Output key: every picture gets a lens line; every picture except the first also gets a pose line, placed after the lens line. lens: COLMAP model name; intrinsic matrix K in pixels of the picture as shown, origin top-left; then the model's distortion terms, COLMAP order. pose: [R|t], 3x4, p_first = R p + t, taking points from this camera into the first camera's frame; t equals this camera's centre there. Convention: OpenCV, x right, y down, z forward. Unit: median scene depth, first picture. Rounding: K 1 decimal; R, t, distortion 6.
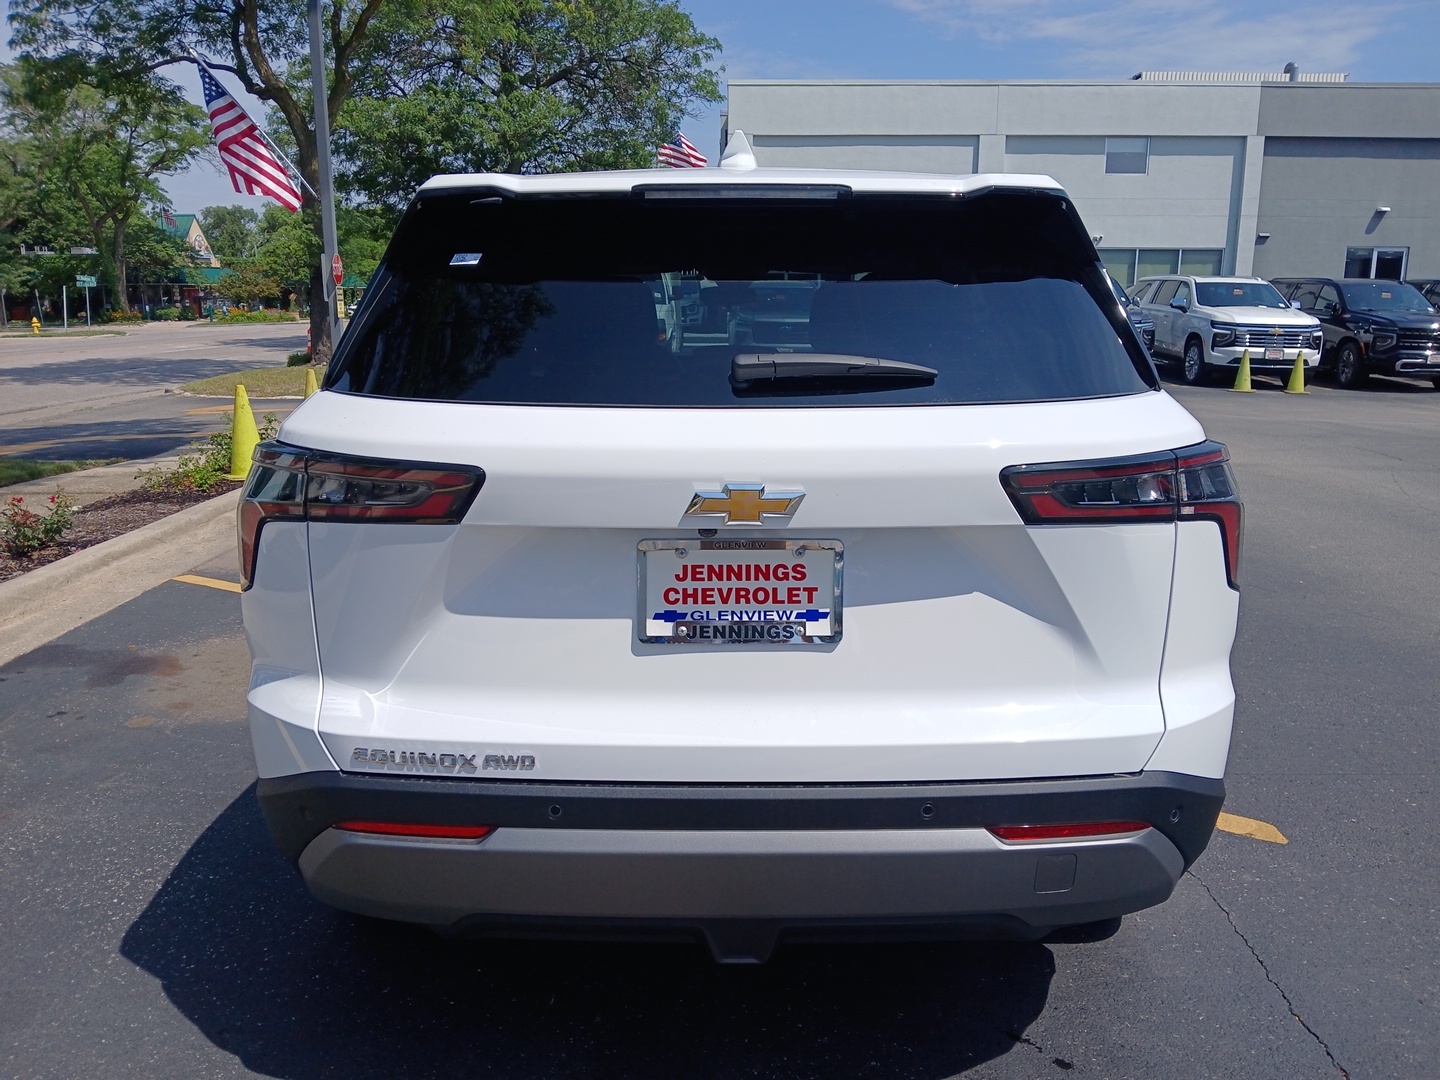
lens RADIAL K [[1216.6, 0, 720.0], [0, 1216.6, 540.0], [0, 0, 1]] dist [-0.001345, -0.005999]
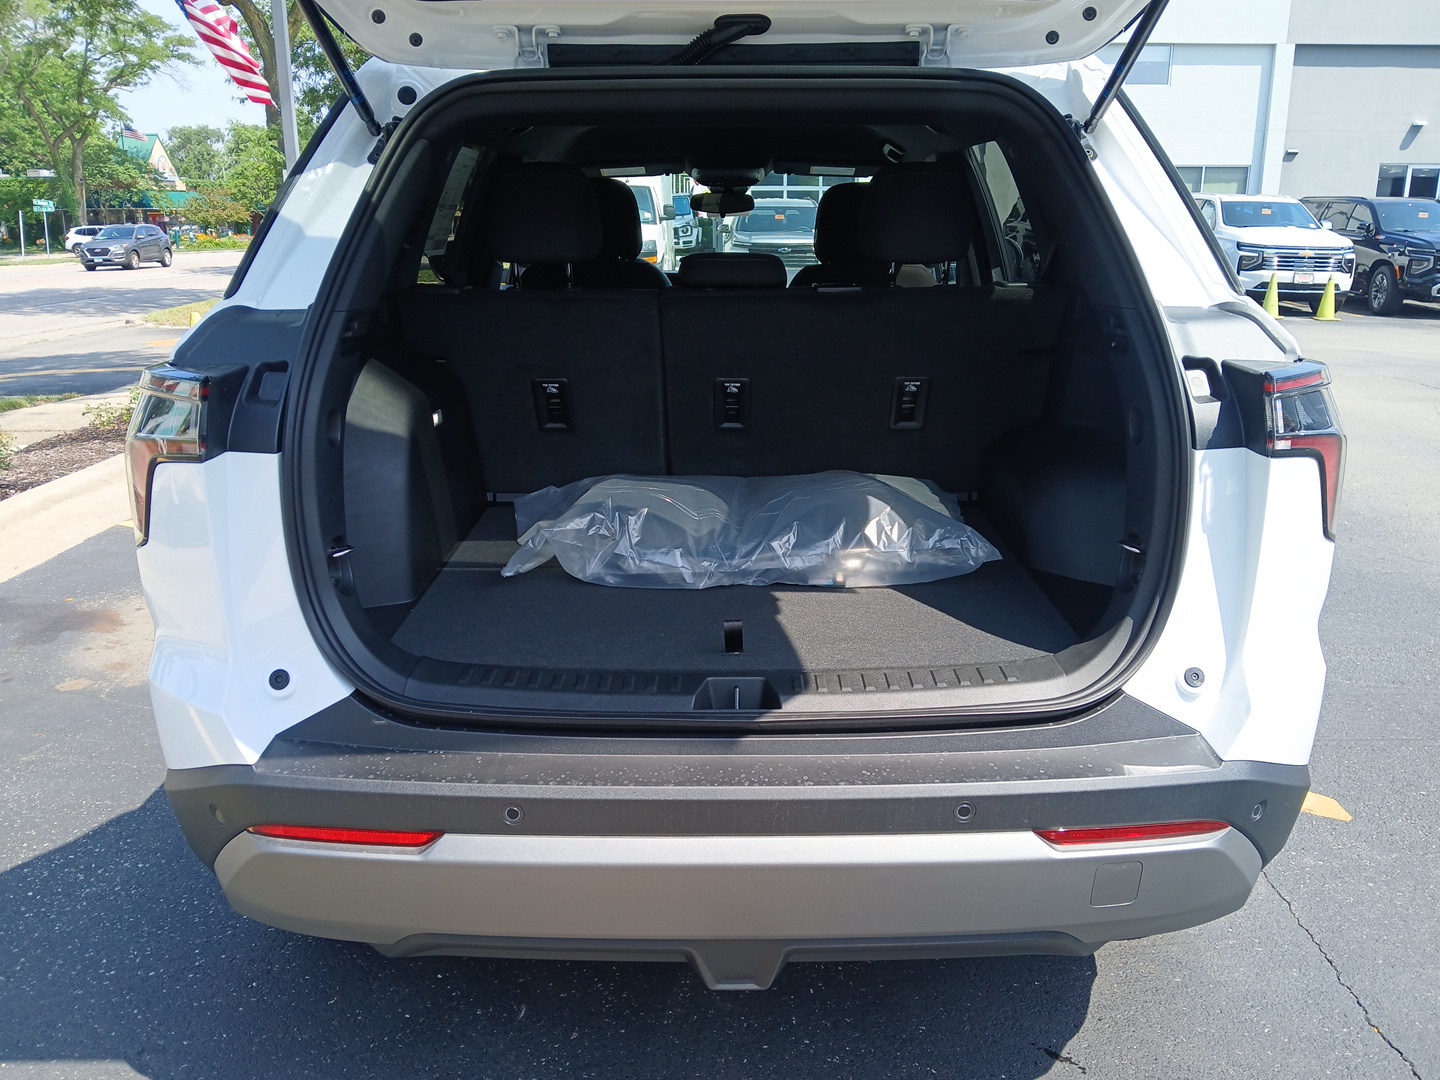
lens RADIAL K [[948.8, 0, 720.0], [0, 948.8, 540.0], [0, 0, 1]] dist [-0.004583, -0.001603]
pose [[0.999992, -0.003405, -0.002218, 0.004766], [0.003561, 0.997226, 0.074354, -0.006799], [0.001958, -0.074362, 0.997229, 0.252972]]
